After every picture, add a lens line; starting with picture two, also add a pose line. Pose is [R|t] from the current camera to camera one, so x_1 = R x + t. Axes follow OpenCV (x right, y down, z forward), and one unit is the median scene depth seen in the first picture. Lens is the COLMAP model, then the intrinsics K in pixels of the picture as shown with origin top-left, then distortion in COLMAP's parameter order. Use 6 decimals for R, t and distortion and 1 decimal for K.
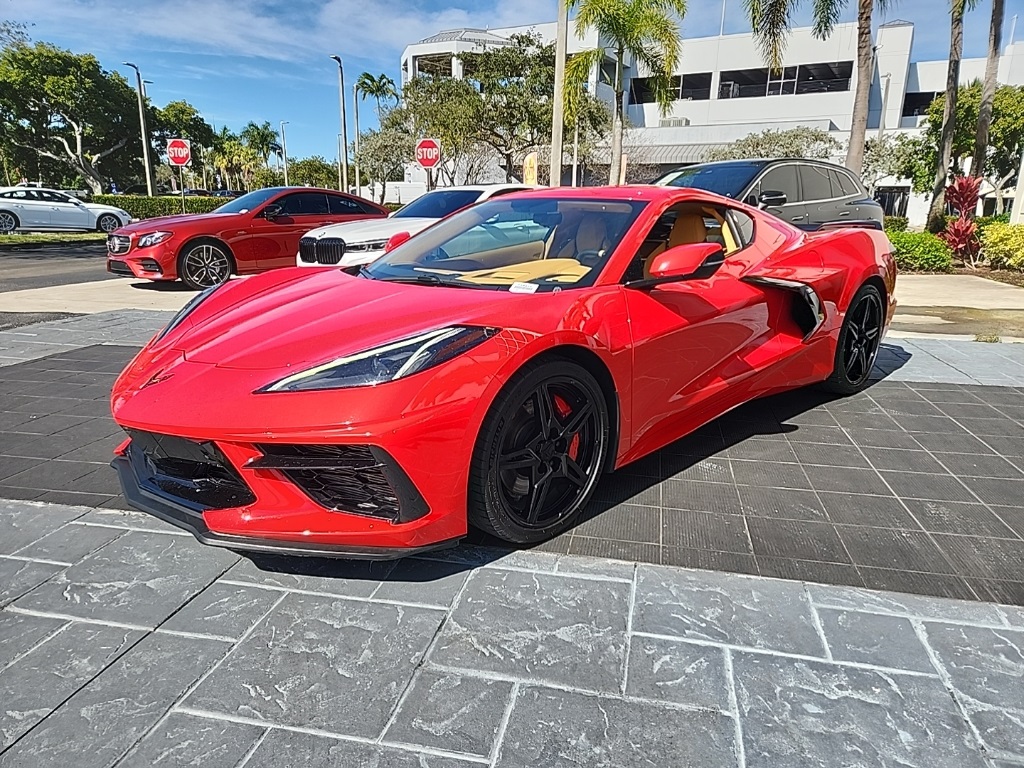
lens RADIAL K [[689.1, 0, 512.0], [0, 689.1, 384.0], [0, 0, 1]] dist [0.092124, -0.077508]
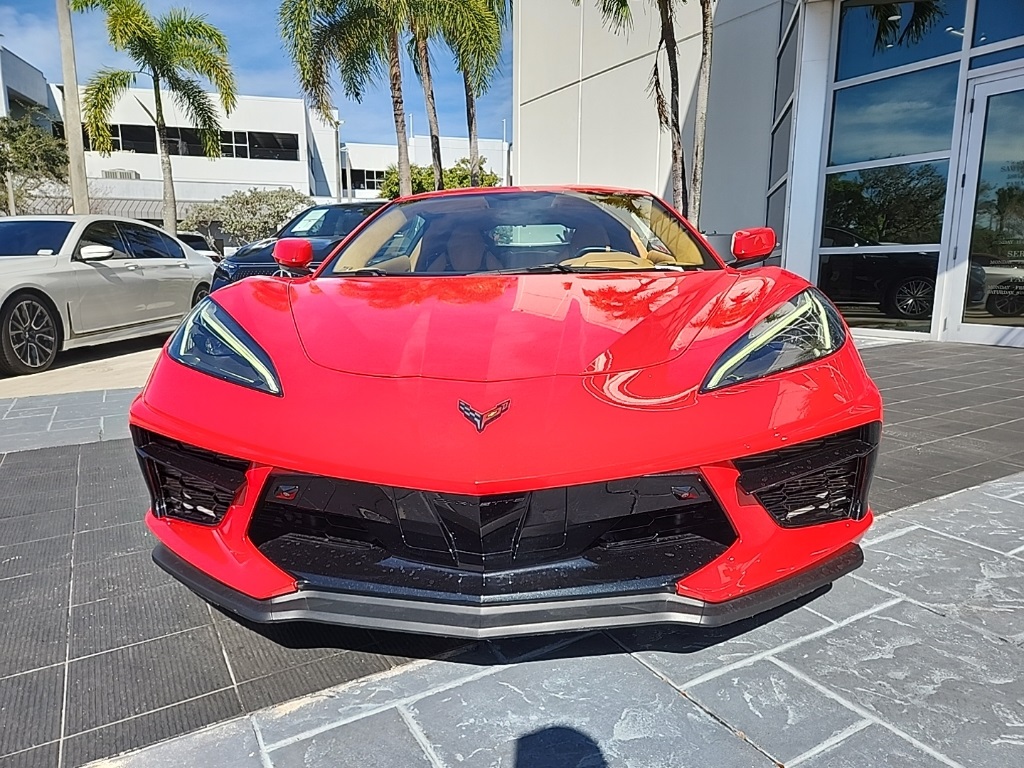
lens RADIAL K [[694.9, 0, 515.6], [0, 694.9, 397.9], [0, 0, 1]] dist [0.089662, -0.084432]
pose [[0.729984, -0.138457, 0.669293, -0.918024], [0.185536, 0.982637, 0.000918, -0.017244], [-0.657799, 0.123507, 0.742998, 0.559660]]
